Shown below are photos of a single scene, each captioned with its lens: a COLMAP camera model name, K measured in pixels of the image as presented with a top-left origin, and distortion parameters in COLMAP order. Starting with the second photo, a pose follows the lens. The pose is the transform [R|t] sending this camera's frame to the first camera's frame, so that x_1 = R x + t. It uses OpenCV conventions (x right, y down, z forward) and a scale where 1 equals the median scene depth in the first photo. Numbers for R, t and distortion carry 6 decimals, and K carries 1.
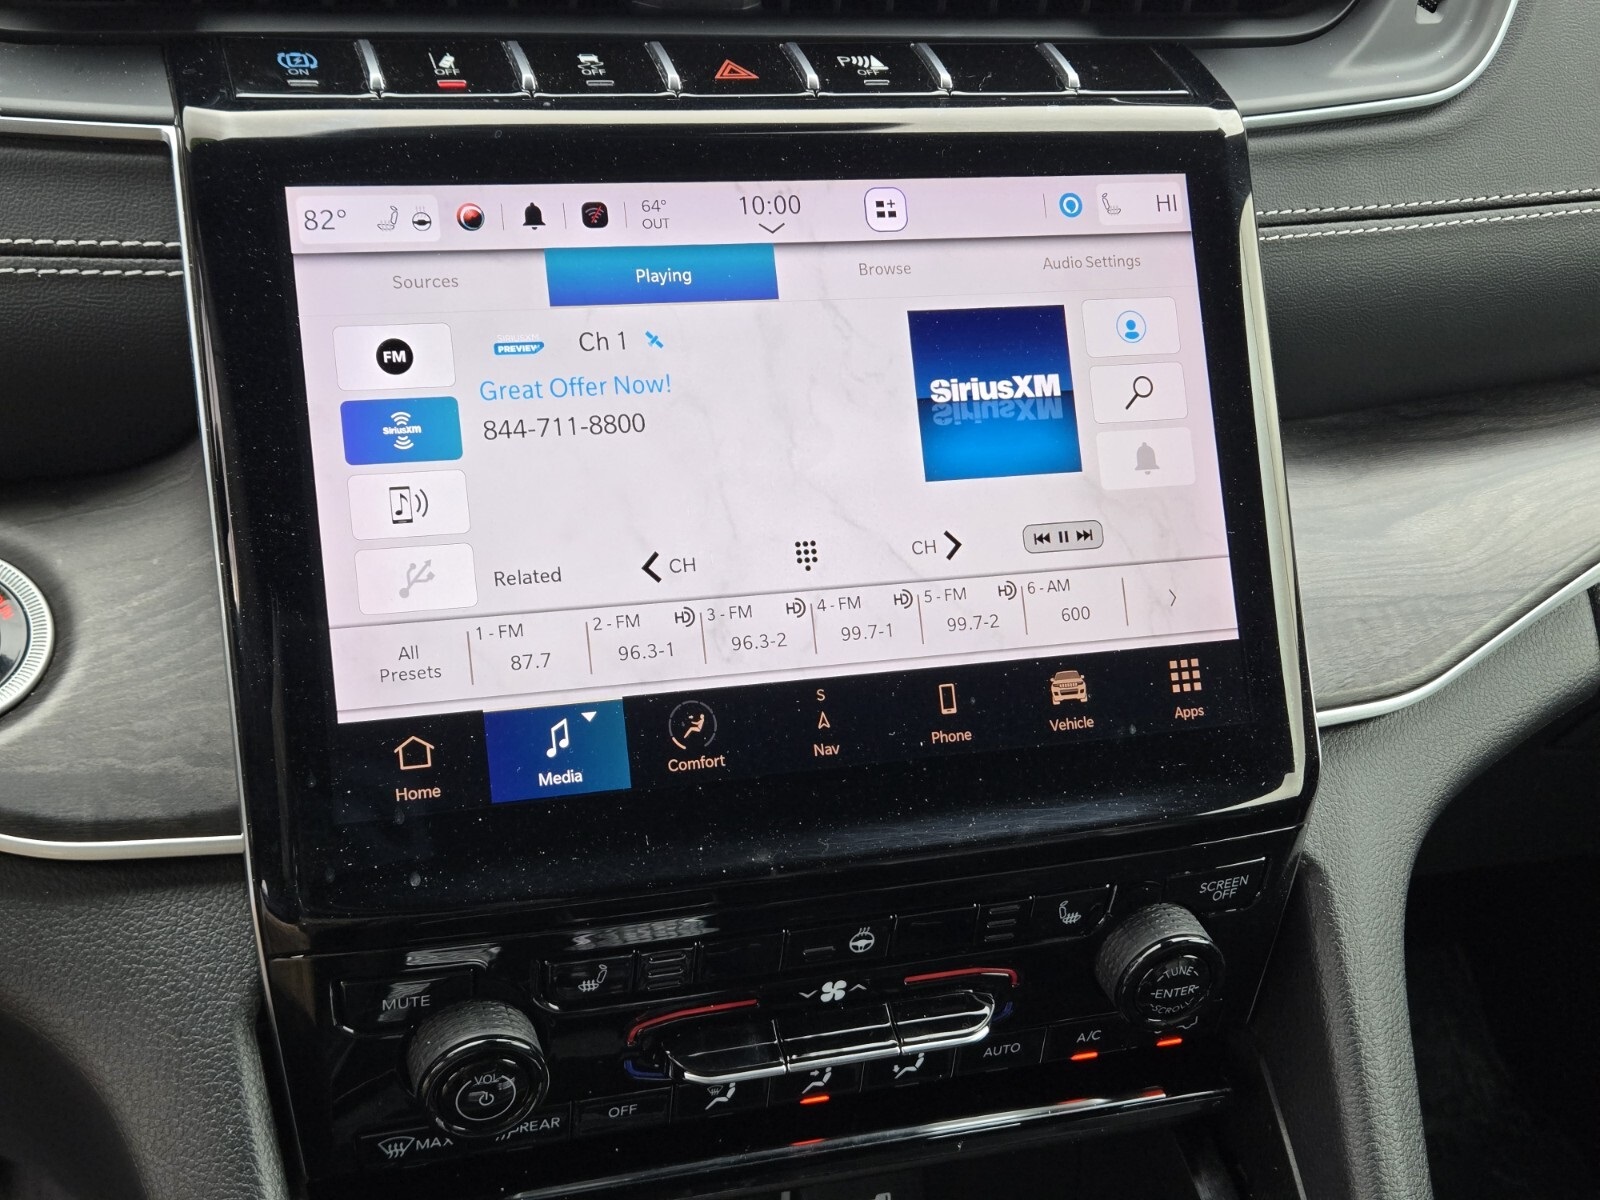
lens RADIAL K [[2154.7, 0, 807.0], [0, 2154.7, 647.7], [0, 0, 1]] dist [0.079254, 0.000000]
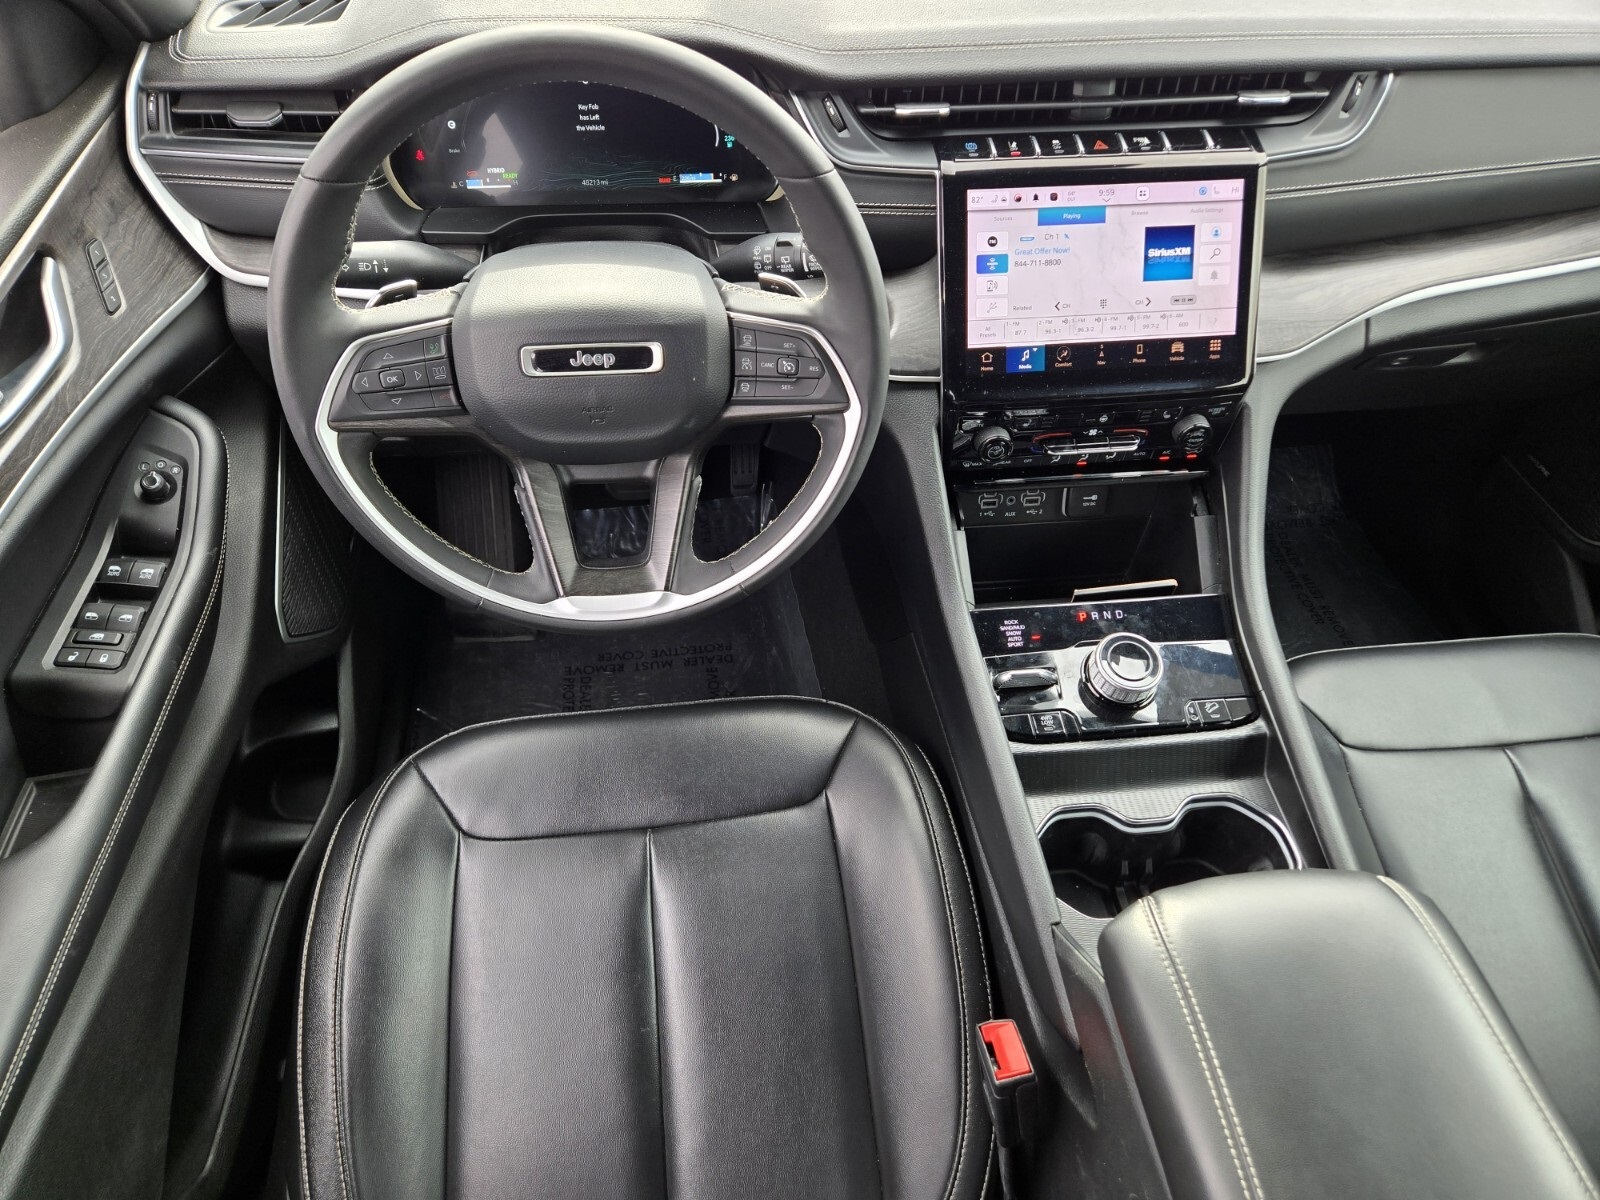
lens RADIAL K [[1085.5, 0, 793.3], [0, 1085.5, 598.4], [0, 0, 1]] dist [0.073582, -0.053809]
pose [[0.976985, 0.109498, -0.183061, -0.110030], [-0.051424, 0.953784, 0.296060, -0.086098], [0.207019, -0.279832, 0.937463, -0.855305]]
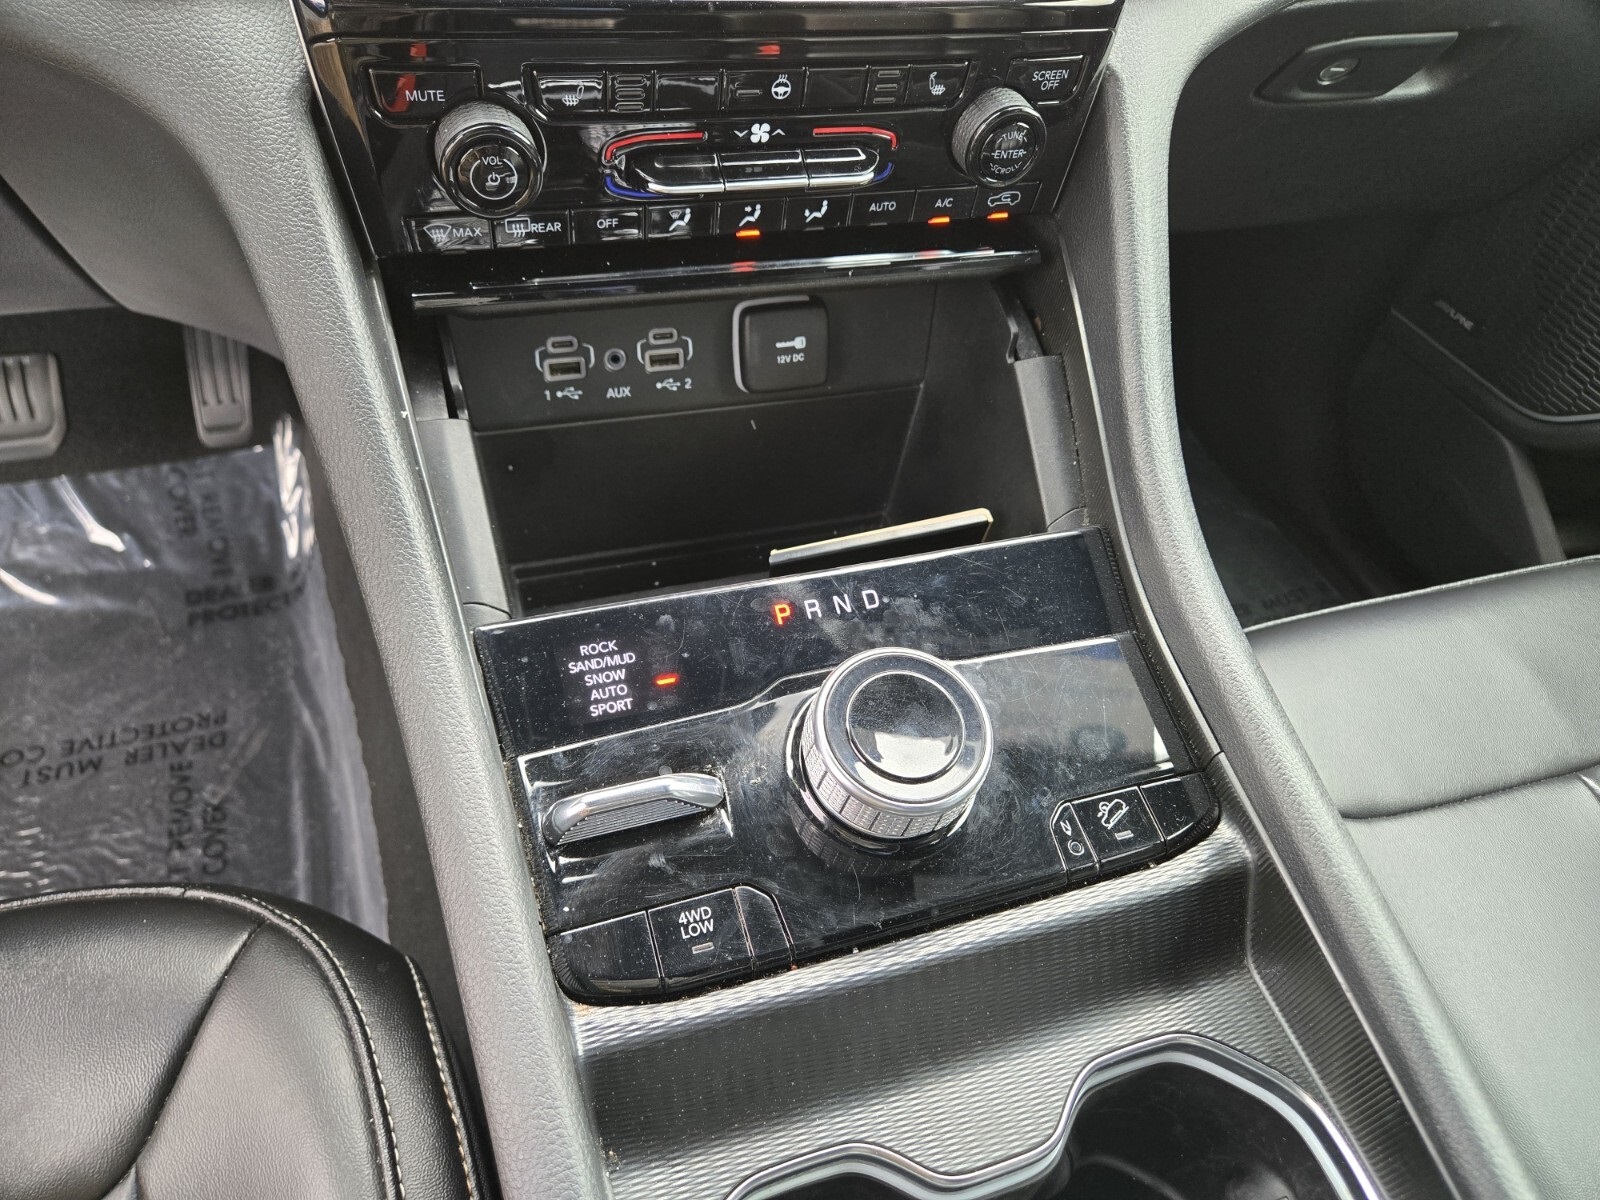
lens RADIAL K [[1085.5, 0, 814.0], [0, 1085.5, 598.4], [0, 0, 1]] dist [0.073582, -0.053809]
pose [[0.999554, 0.013675, 0.026546, 0.031647], [-0.020888, 0.955493, 0.294274, 0.234706], [-0.021340, -0.294698, 0.955352, 0.255903]]
